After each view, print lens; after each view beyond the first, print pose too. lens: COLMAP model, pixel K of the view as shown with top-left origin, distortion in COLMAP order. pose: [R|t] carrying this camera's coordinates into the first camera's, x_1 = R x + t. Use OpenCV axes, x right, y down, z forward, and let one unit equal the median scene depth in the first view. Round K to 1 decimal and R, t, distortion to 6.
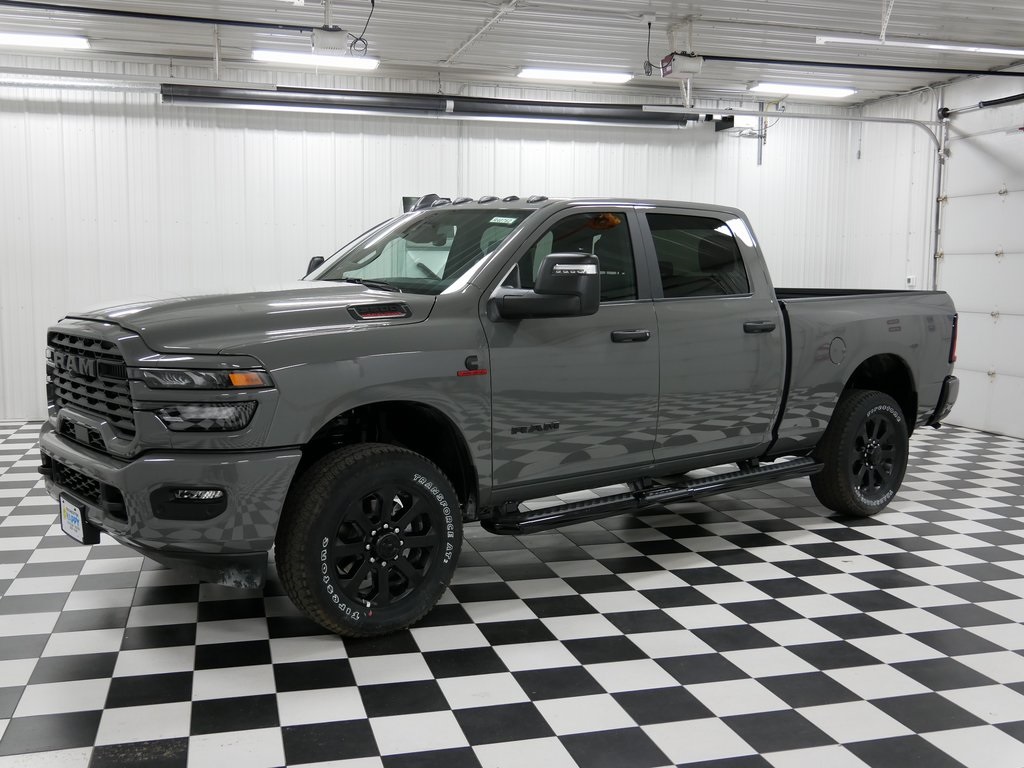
lens RADIAL K [[1042.4, 0, 512.0], [0, 1042.4, 384.0], [0, 0, 1]] dist [-0.060793, -0.012477]
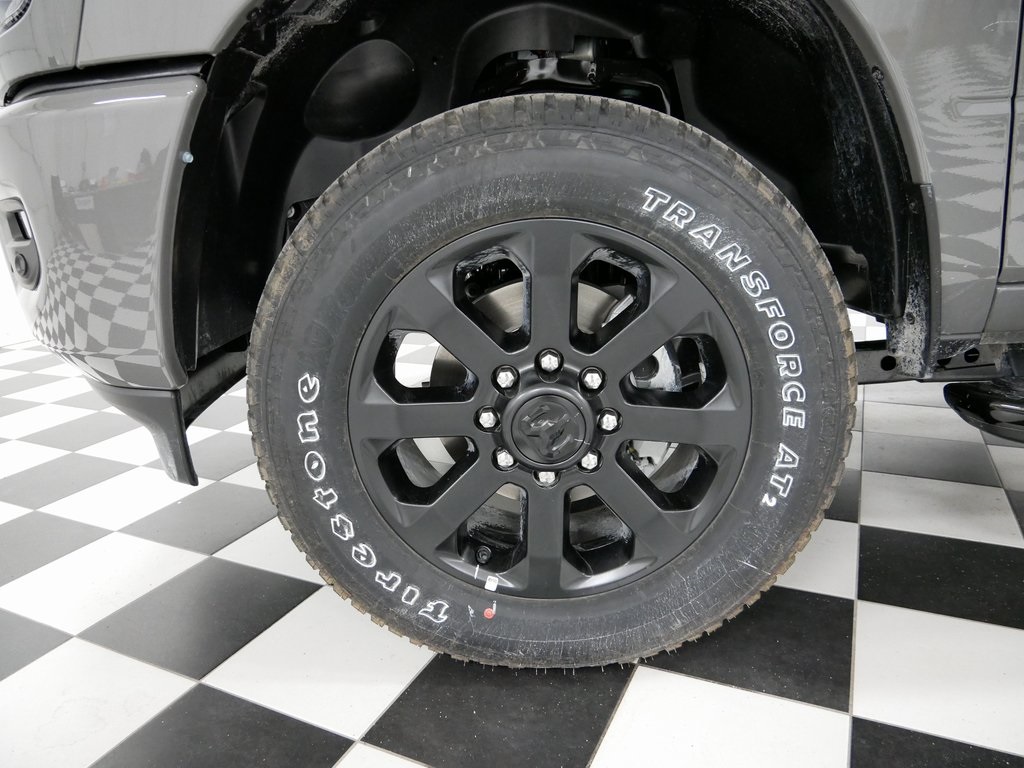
lens RADIAL K [[709.8, 0, 512.0], [0, 709.8, 384.0], [0, 0, 1]] dist [-0.072579, 0.042525]
pose [[0.757220, 0.139402, -0.638110, 0.004025], [-0.016514, 0.980732, 0.194656, 0.075231], [0.652951, -0.136860, 0.744933, 0.614169]]
